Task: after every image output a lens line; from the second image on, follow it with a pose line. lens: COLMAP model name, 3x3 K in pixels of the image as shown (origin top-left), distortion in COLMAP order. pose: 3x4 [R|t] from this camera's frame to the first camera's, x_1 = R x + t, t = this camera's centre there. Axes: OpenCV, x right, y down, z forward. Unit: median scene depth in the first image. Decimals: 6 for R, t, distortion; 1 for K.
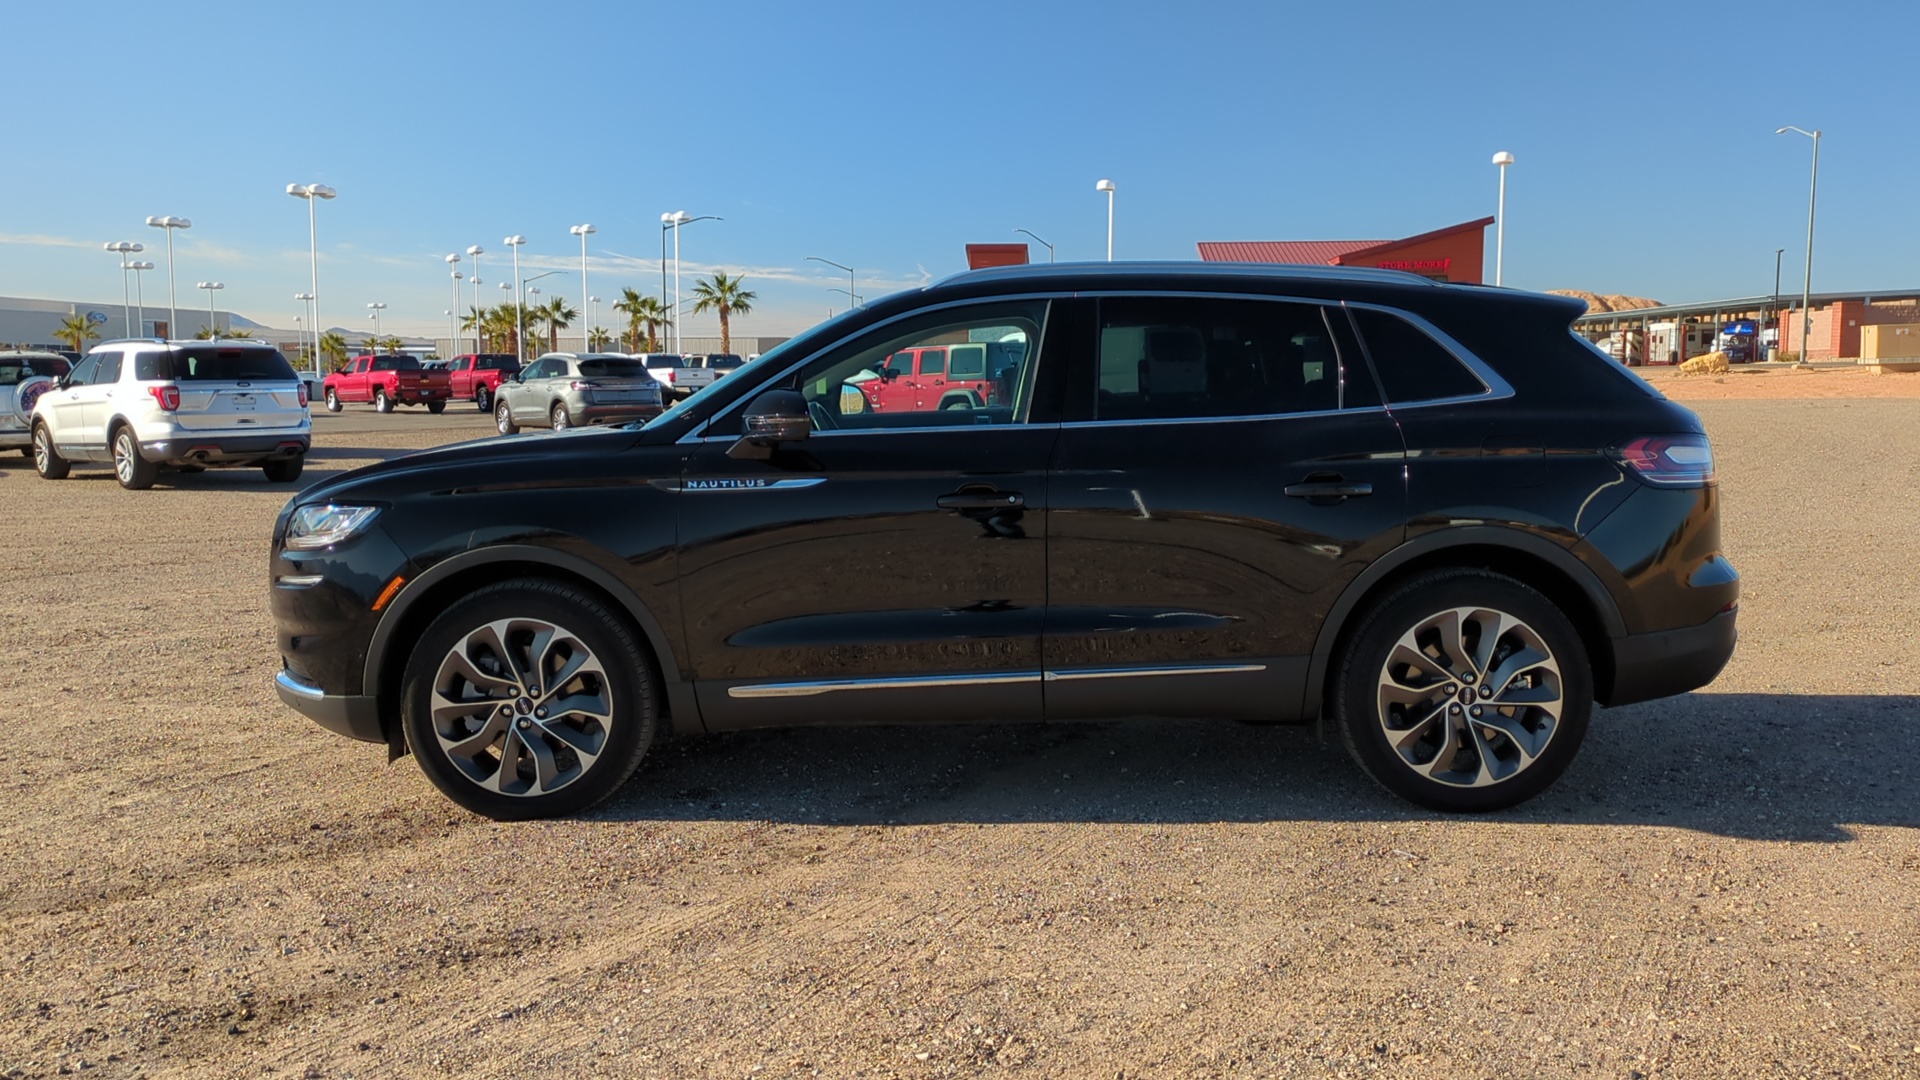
lens RADIAL K [[1633.4, 0, 960.0], [0, 1633.4, 540.0], [0, 0, 1]] dist [0.092772, -0.131464]
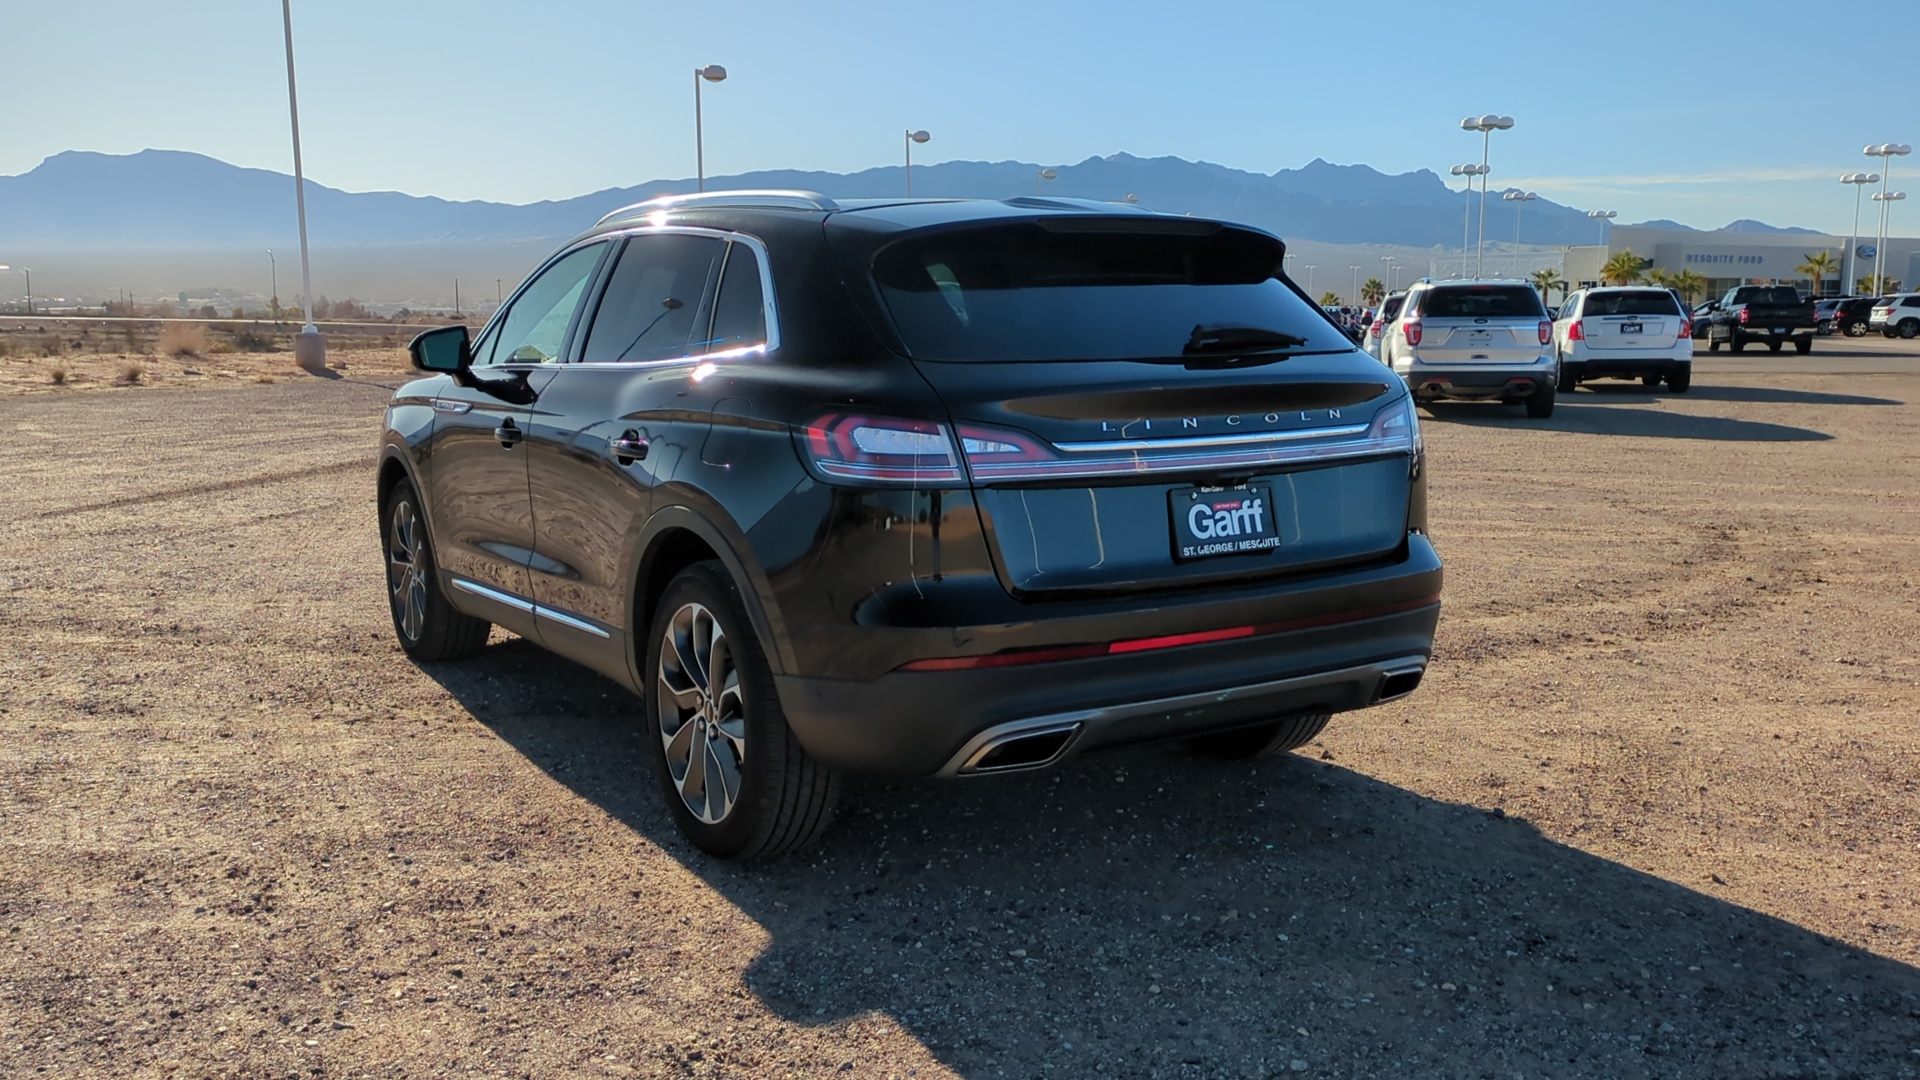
lens RADIAL K [[1633.4, 0, 960.0], [0, 1633.4, 540.0], [0, 0, 1]] dist [0.092772, -0.131464]
pose [[0.545694, 0.121920, -0.829068, 0.261583], [-0.089742, 0.992172, 0.086837, -0.018367], [0.833165, 0.027015, 0.552364, 0.161452]]
